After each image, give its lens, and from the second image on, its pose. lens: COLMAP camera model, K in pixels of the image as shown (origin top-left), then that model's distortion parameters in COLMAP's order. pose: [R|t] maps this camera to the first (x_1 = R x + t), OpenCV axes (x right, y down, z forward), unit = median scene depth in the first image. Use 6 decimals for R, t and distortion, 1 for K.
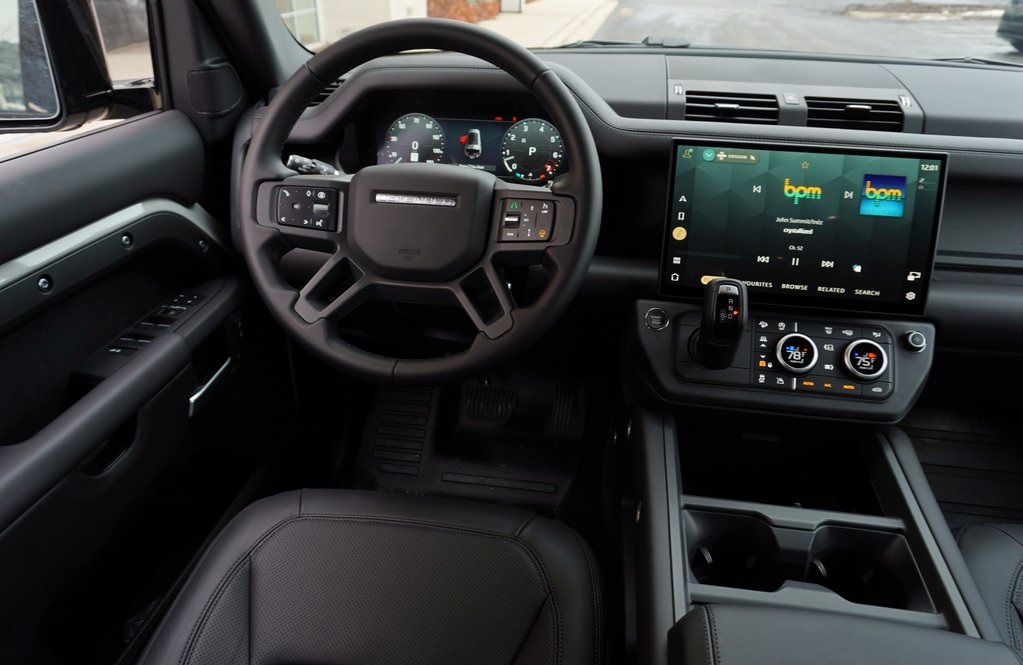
lens RADIAL K [[705.7, 0, 511.5], [0, 705.7, 332.5], [0, 0, 1]] dist [-0.042842, 0.040335]
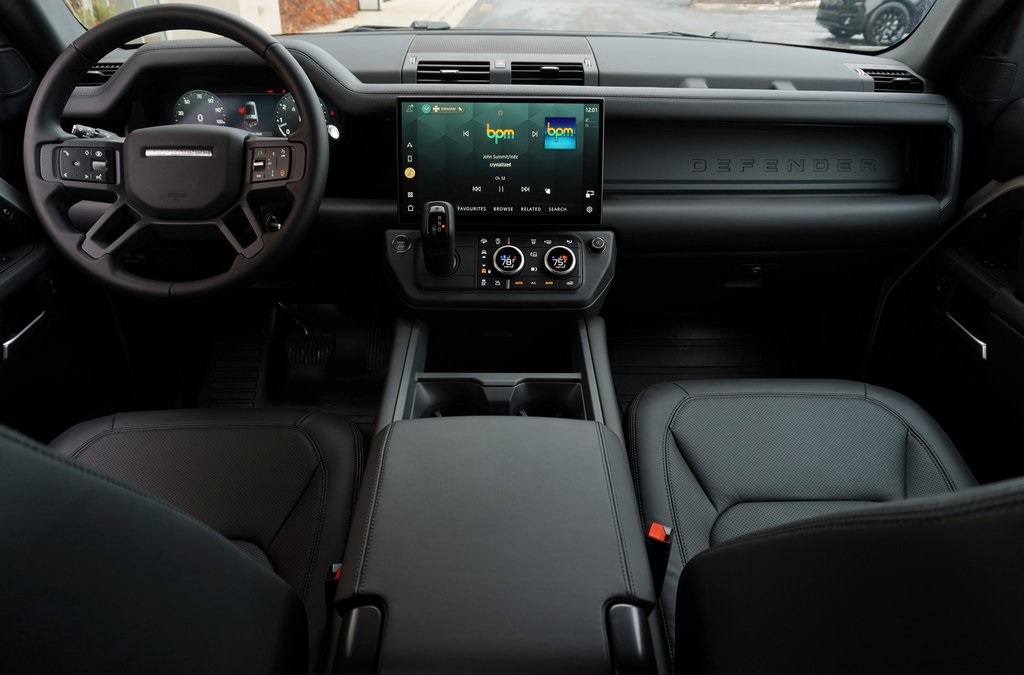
lens RADIAL K [[701.2, 0, 512.0], [0, 701.2, 337.5], [0, 0, 1]] dist [-0.045430, 0.050848]
pose [[0.985792, -0.085510, 0.144579, 0.216684], [0.083899, 0.996326, 0.017213, 0.148667], [-0.145520, -0.004839, 0.989344, -0.267015]]
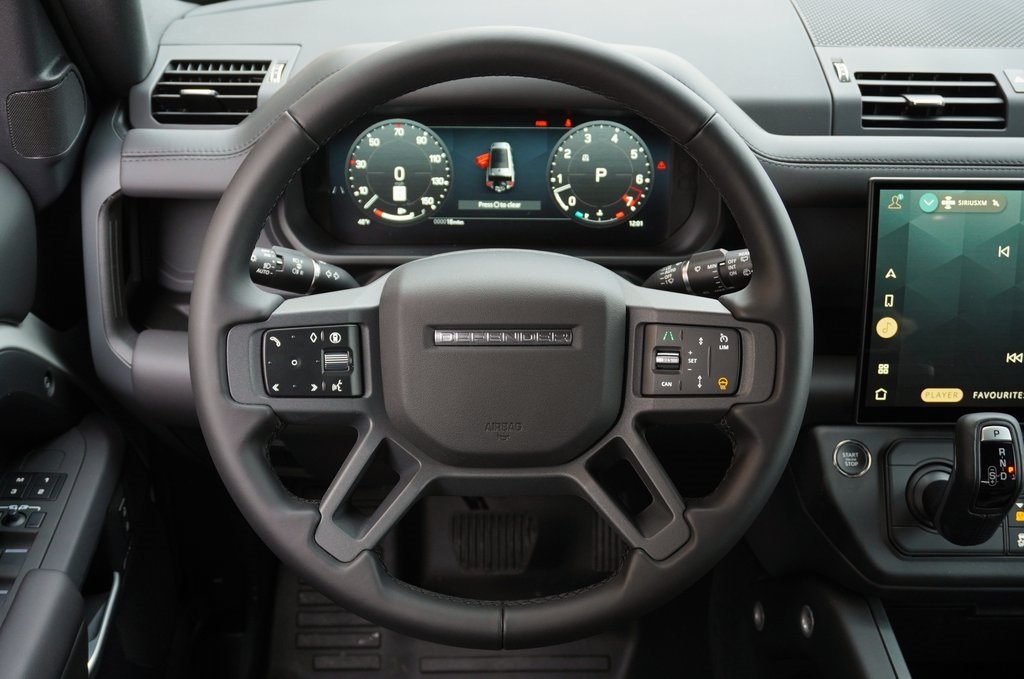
lens RADIAL K [[1177.5, 0, 512.1], [0, 1177.5, 346.9], [0, 0, 1]] dist [0.008652, -0.003015]
pose [[0.983289, -0.093780, 0.156037, -0.263351], [0.082880, 0.993736, 0.074969, -0.234881], [-0.162090, -0.060784, 0.984902, 0.011705]]
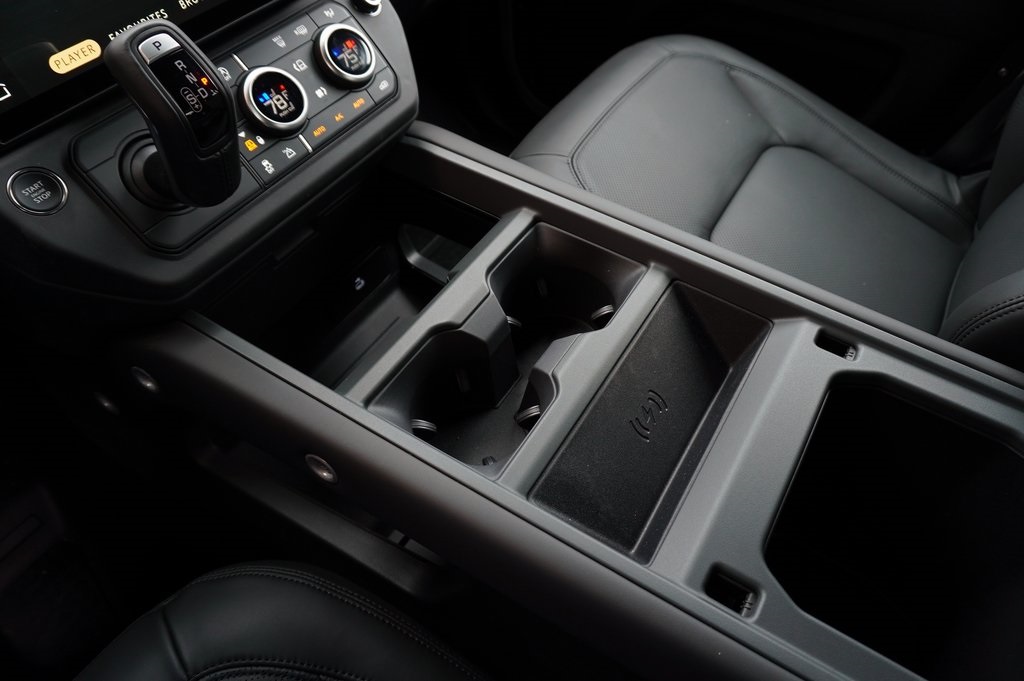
lens RADIAL K [[691.9, 0, 512.0], [0, 691.9, 340.5], [0, 0, 1]] dist [-0.032549, 0.037733]
pose [[0.393036, -0.715641, 0.577392, -0.013005], [0.450471, 0.697267, 0.557579, -0.067038], [-0.801623, 0.040949, 0.596426, 0.483725]]
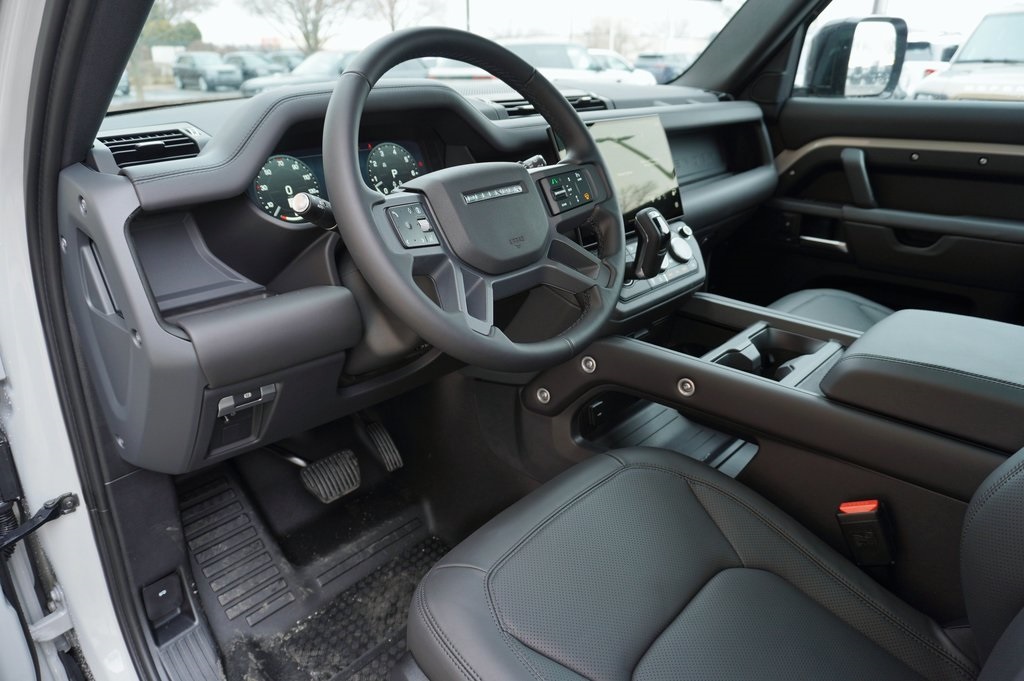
lens RADIAL K [[691.9, 0, 512.0], [0, 691.9, 340.5], [0, 0, 1]] dist [-0.032549, 0.037733]
pose [[0.552638, -0.331107, 0.764826, -0.883919], [0.416986, 0.904422, 0.090240, -0.069077], [-0.721605, 0.269051, 0.637885, 0.365015]]
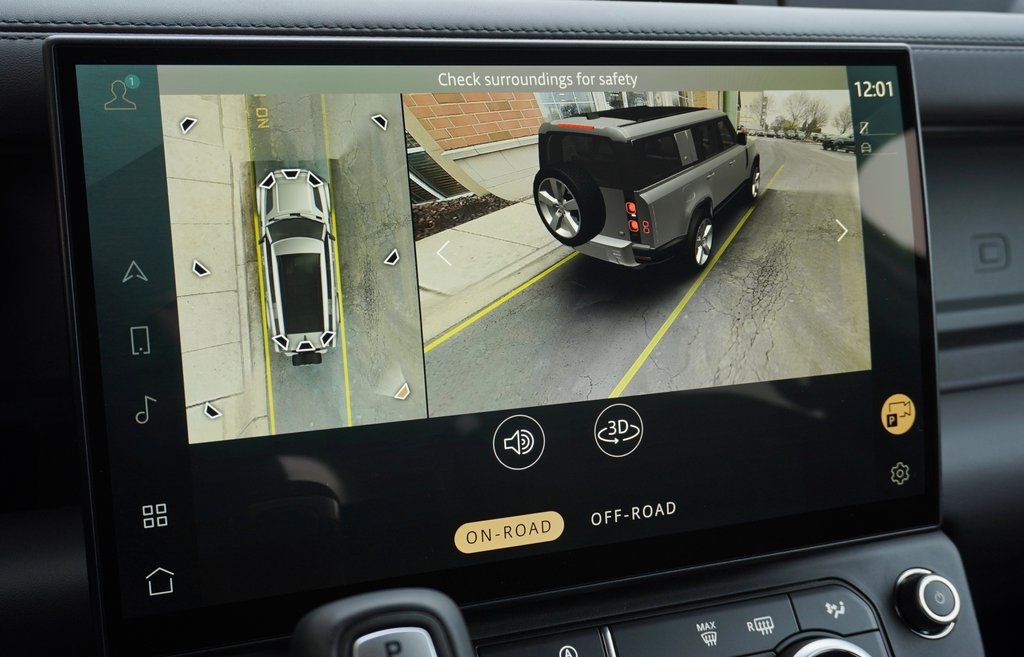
lens RADIAL K [[1124.9, 0, 512.0], [0, 1124.9, 328.5], [0, 0, 1]] dist [-0.000256, 0.006170]
pose [[0.873124, -0.146151, 0.465075, 0.173751], [0.200279, 0.977315, -0.068877, -0.117310], [-0.444458, 0.153283, 0.882588, 0.596162]]
